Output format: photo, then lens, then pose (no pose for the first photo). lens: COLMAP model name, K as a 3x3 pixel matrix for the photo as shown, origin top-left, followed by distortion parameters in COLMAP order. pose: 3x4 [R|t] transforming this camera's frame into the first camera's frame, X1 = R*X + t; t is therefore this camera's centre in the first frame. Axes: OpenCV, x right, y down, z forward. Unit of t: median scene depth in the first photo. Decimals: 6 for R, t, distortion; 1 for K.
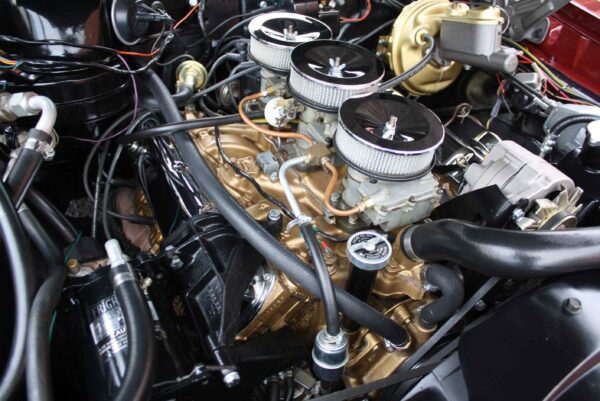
lens RADIAL K [[505.2, 0, 301.2], [0, 505.2, 193.4], [0, 0, 1]] dist [-0.134978, 0.106570]
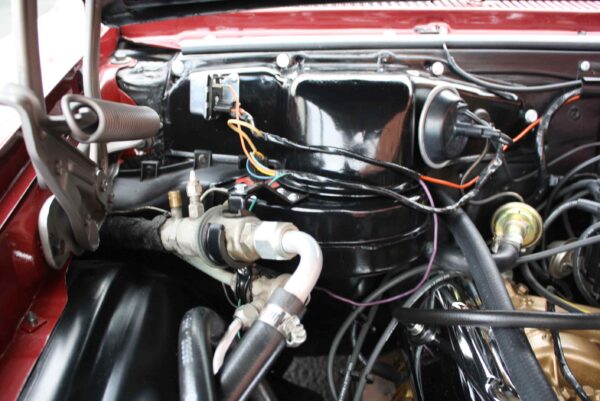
lens RADIAL K [[588.5, 0, 300.0], [0, 588.5, 200.5], [0, 0, 1]] dist [-0.002365, 0.000803]
pose [[0.892096, 0.128730, -0.433121, -0.174239], [-0.227770, 0.955978, -0.185006, -0.078393], [0.390238, 0.263695, 0.882144, 0.266067]]
